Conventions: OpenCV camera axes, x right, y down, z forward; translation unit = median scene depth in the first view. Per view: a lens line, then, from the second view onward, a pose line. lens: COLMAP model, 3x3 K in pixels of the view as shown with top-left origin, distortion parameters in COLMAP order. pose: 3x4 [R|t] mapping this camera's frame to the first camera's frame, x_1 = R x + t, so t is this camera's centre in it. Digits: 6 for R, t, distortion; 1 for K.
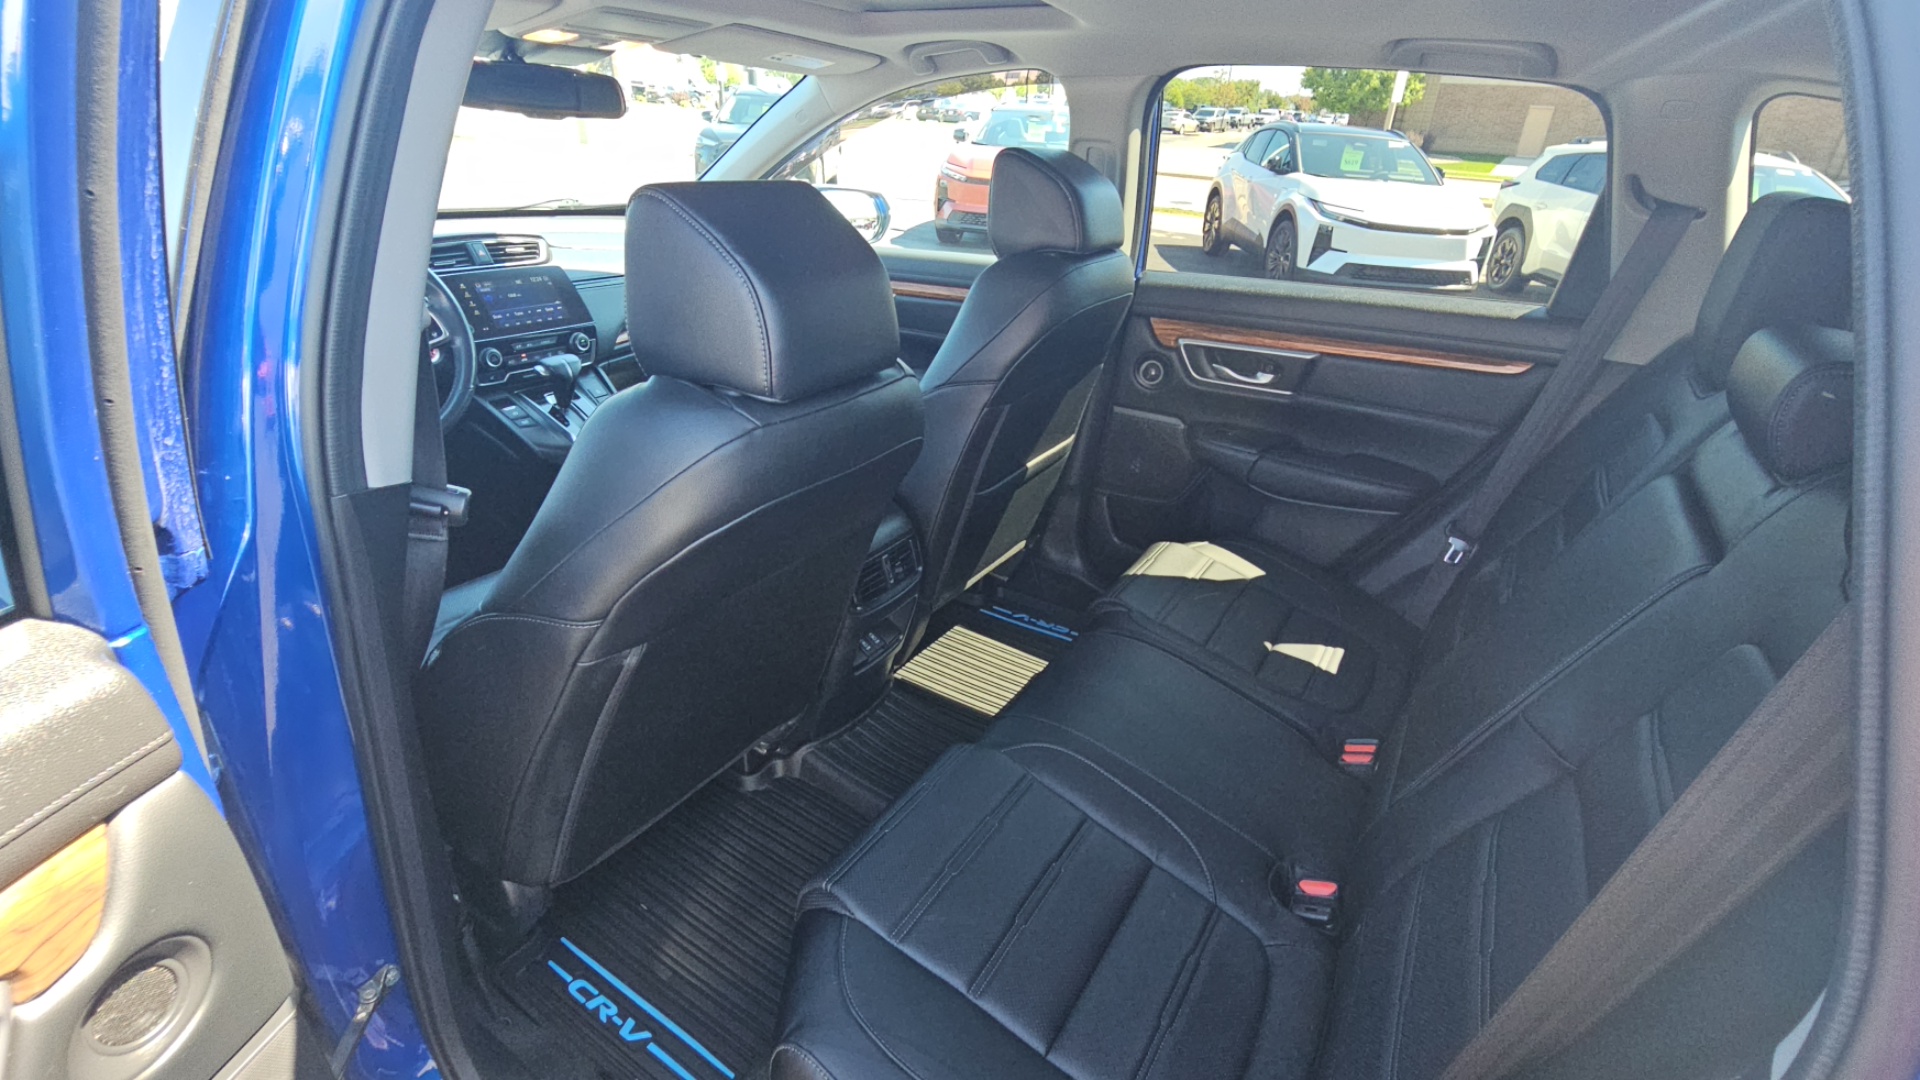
lens RADIAL K [[860.2, 0, 981.5], [0, 860.2, 542.9], [0, 0, 1]] dist [0.010524, -0.007081]
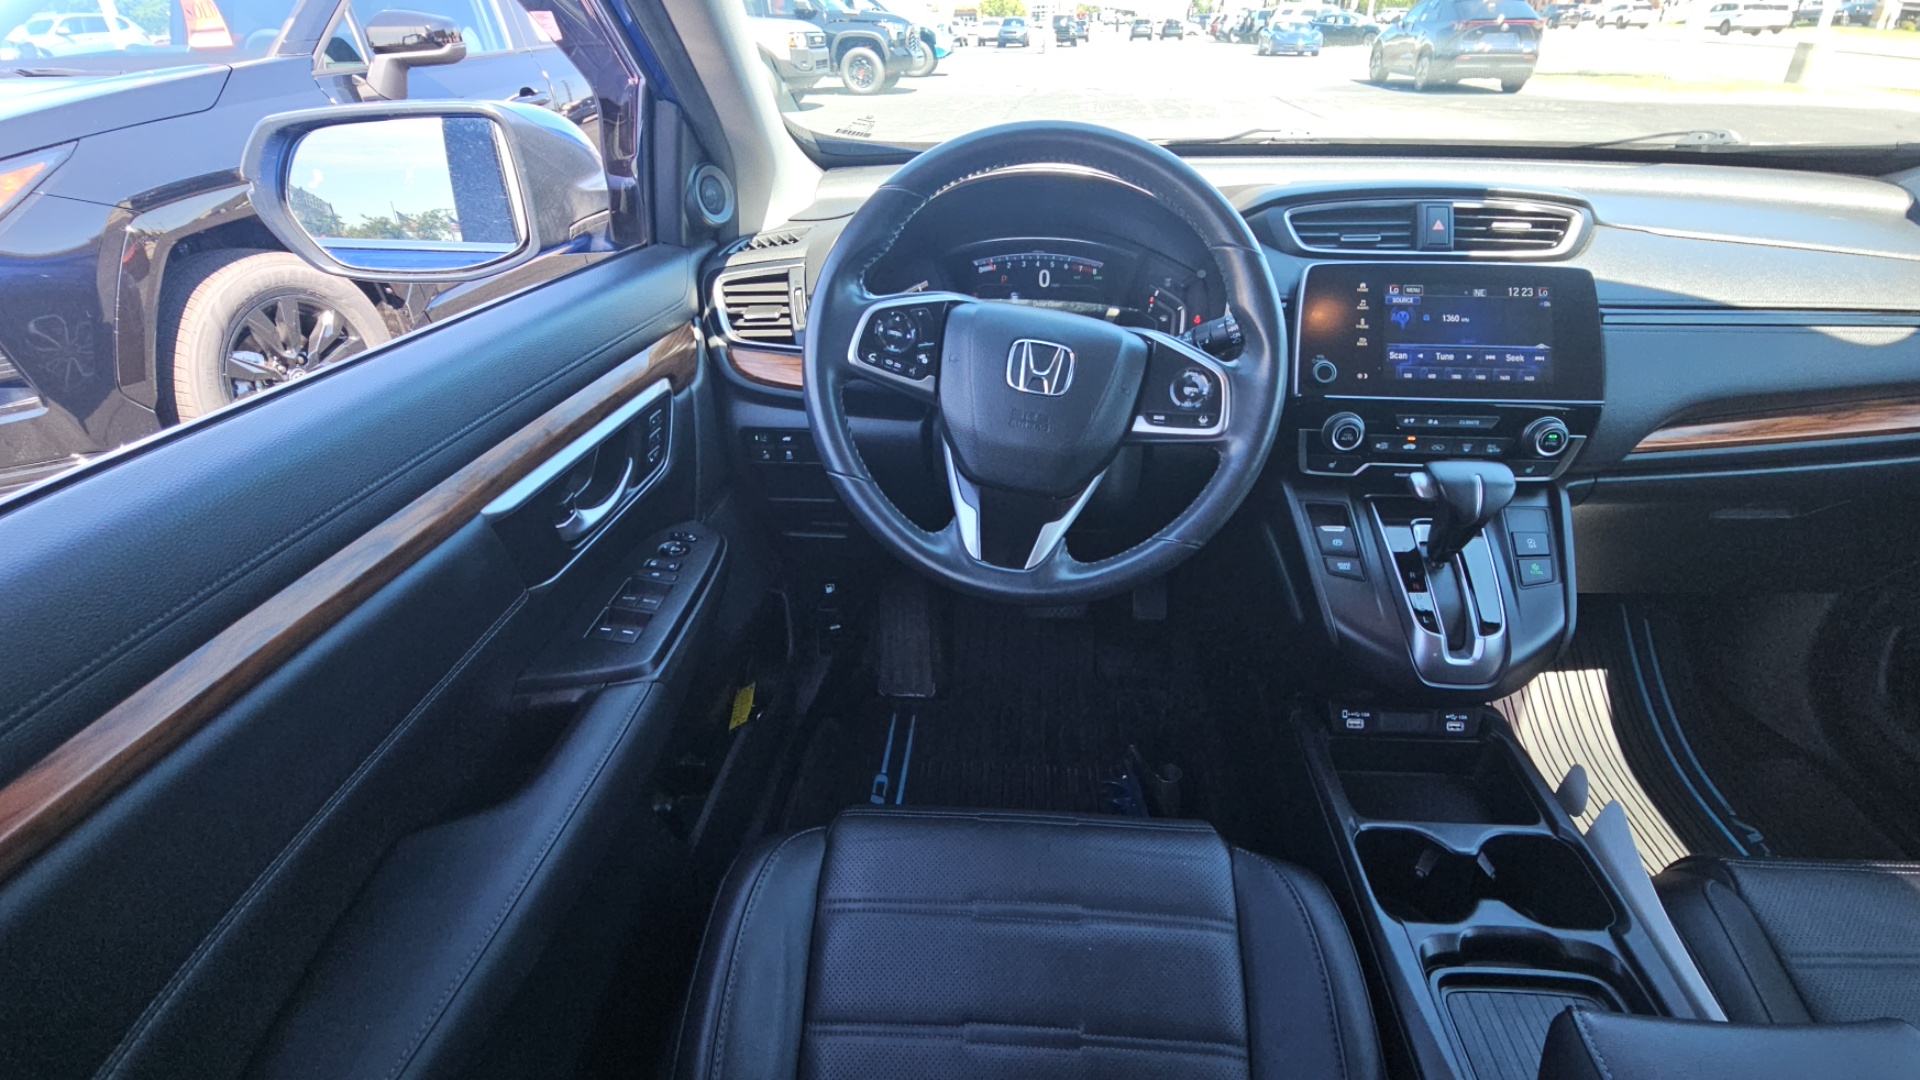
lens RADIAL K [[860.2, 0, 980.3], [0, 860.2, 547.3], [0, 0, 1]] dist [0.010524, -0.007081]
pose [[0.466211, 0.404004, -0.787038, -0.217572], [-0.360439, 0.899193, 0.248066, -0.185660], [0.807918, 0.168028, 0.564832, 0.501791]]
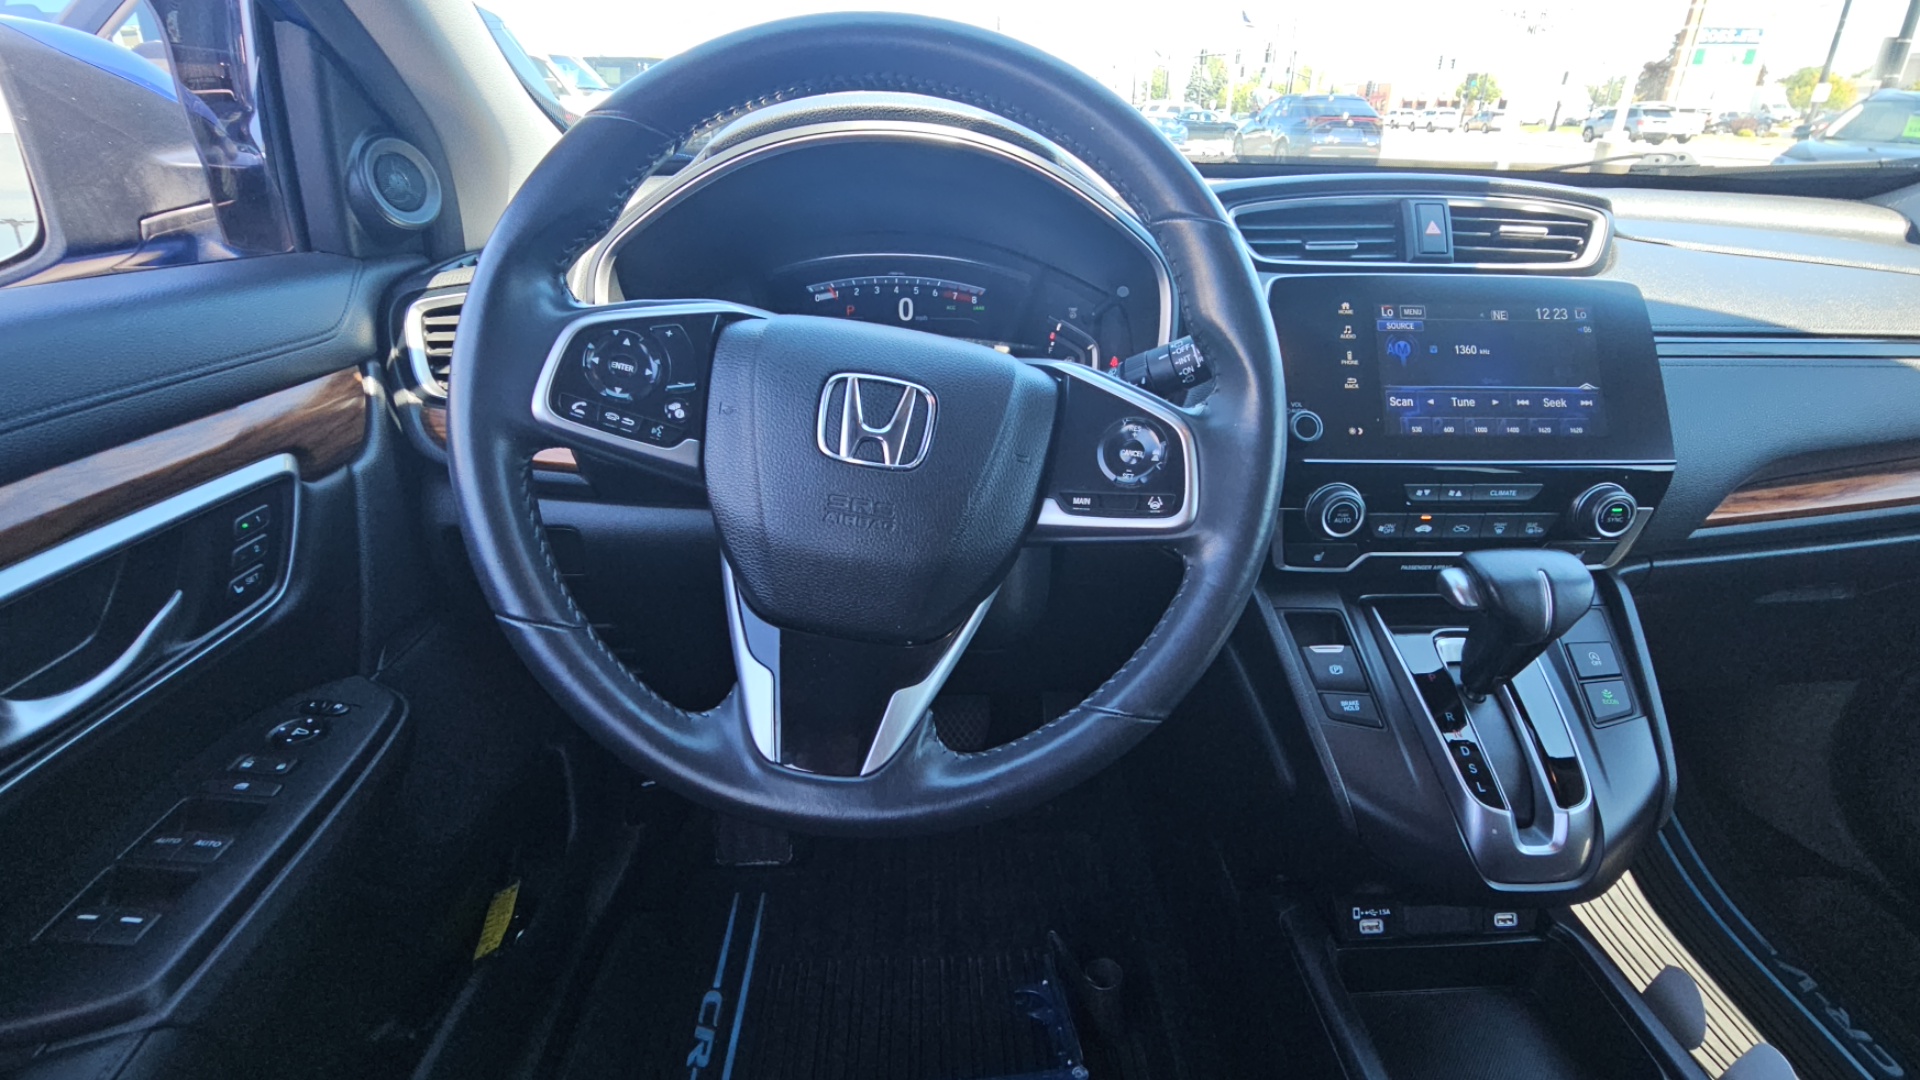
lens RADIAL K [[860.2, 0, 980.1], [0, 860.2, 548.7], [0, 0, 1]] dist [0.010524, -0.007081]
pose [[0.567033, 0.322974, -0.757735, -0.345984], [-0.348263, 0.927656, 0.134786, -0.180814], [0.746449, 0.187463, 0.638491, 0.611278]]
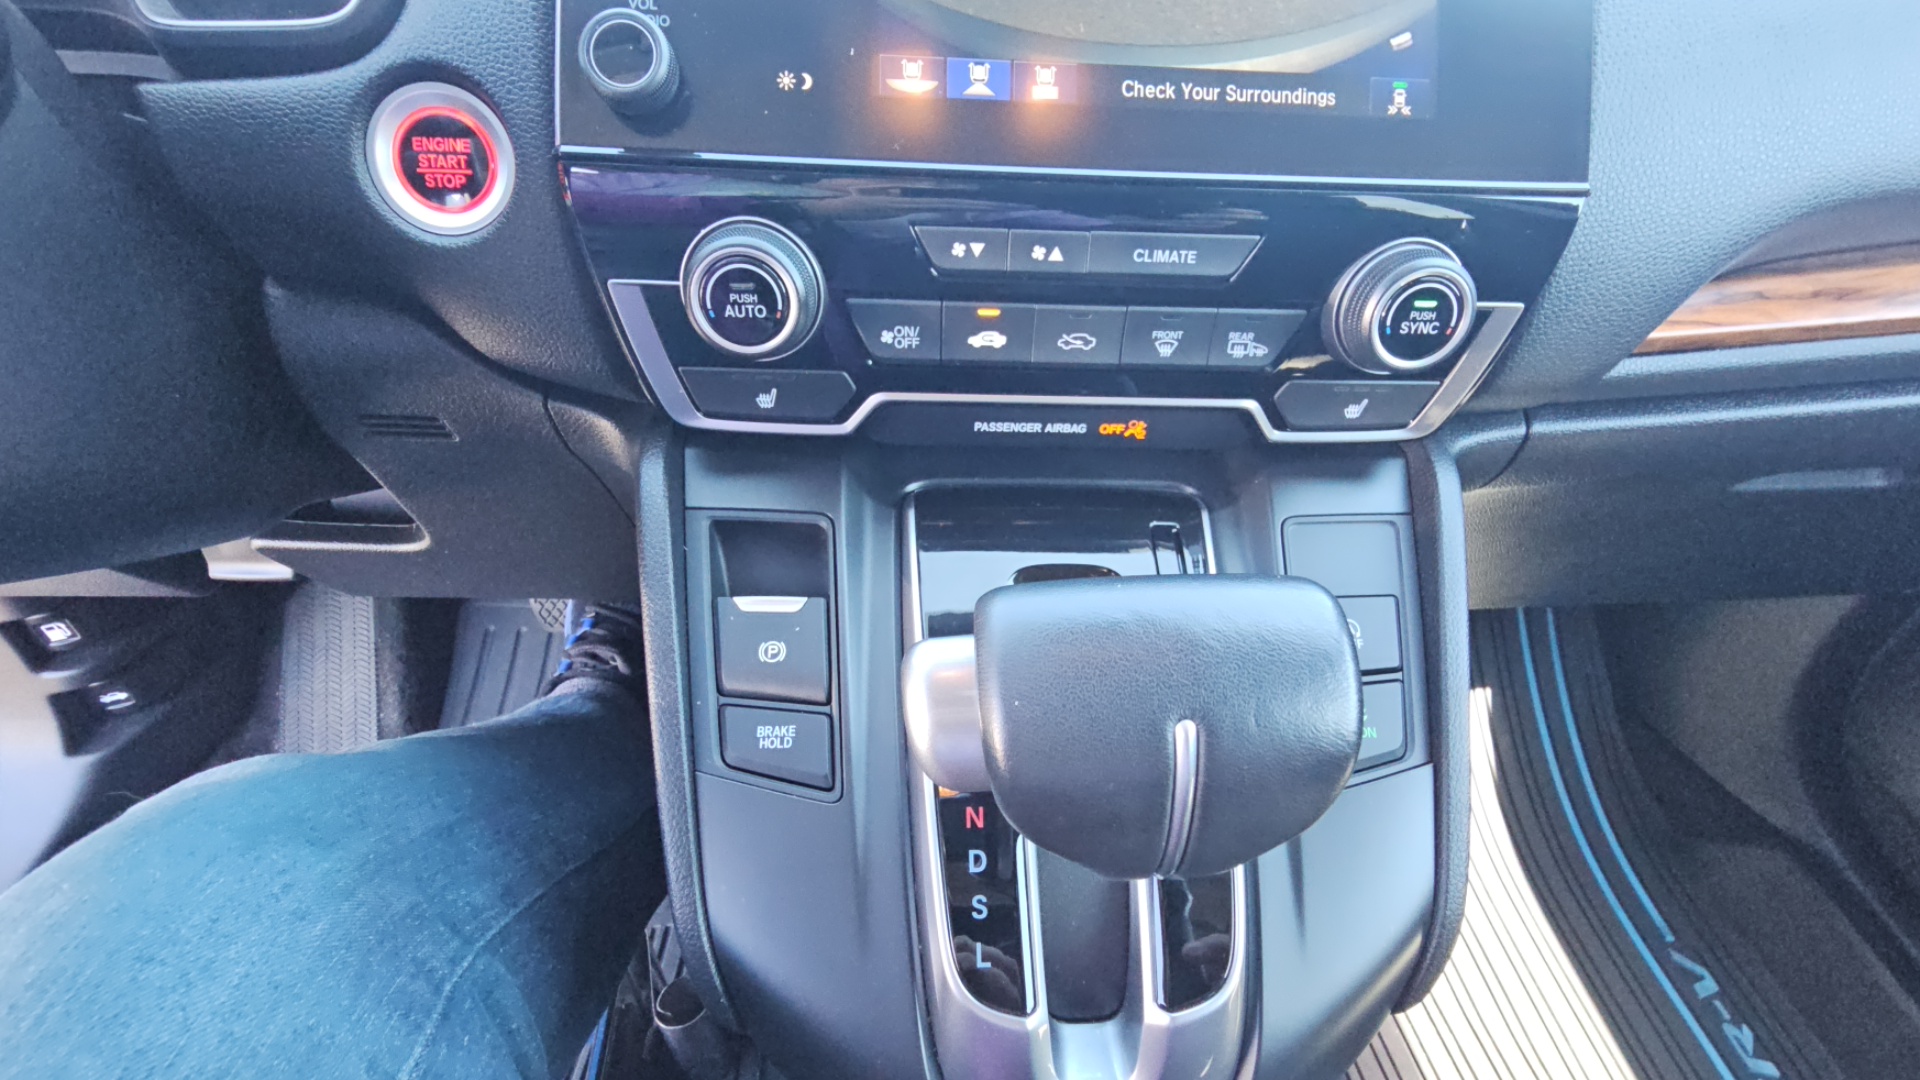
lens RADIAL K [[860.2, 0, 976.2], [0, 860.2, 546.6], [0, 0, 1]] dist [0.010524, -0.007081]
pose [[0.559020, 0.480997, -0.675380, -0.391339], [-0.369768, 0.873678, 0.316160, -0.218138], [0.742137, 0.072994, 0.666261, 0.859715]]
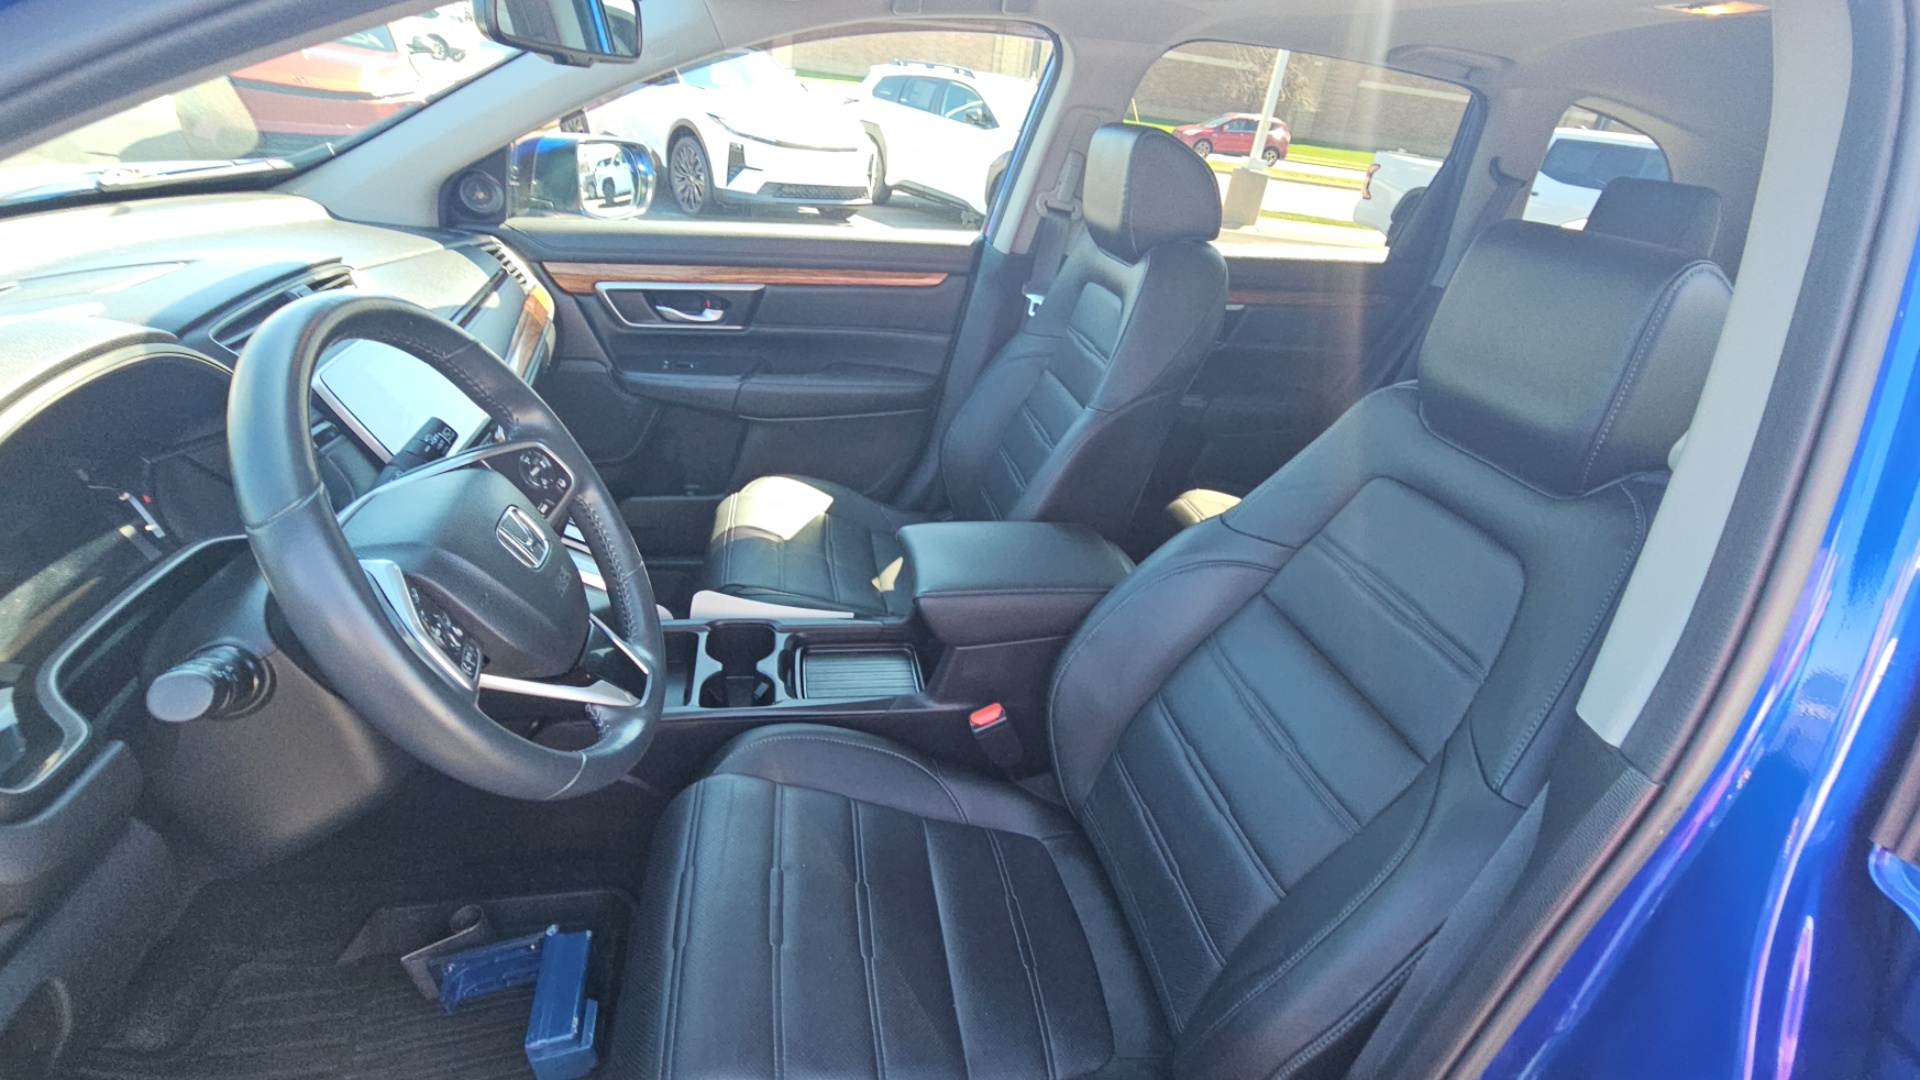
lens RADIAL K [[860.2, 0, 972.7], [0, 860.2, 541.1], [0, 0, 1]] dist [0.010524, -0.007081]
pose [[0.737786, -0.290965, 0.609107, -0.619208], [0.233604, 0.956633, 0.174020, -0.191019], [-0.633325, 0.013901, 0.773761, 0.332807]]
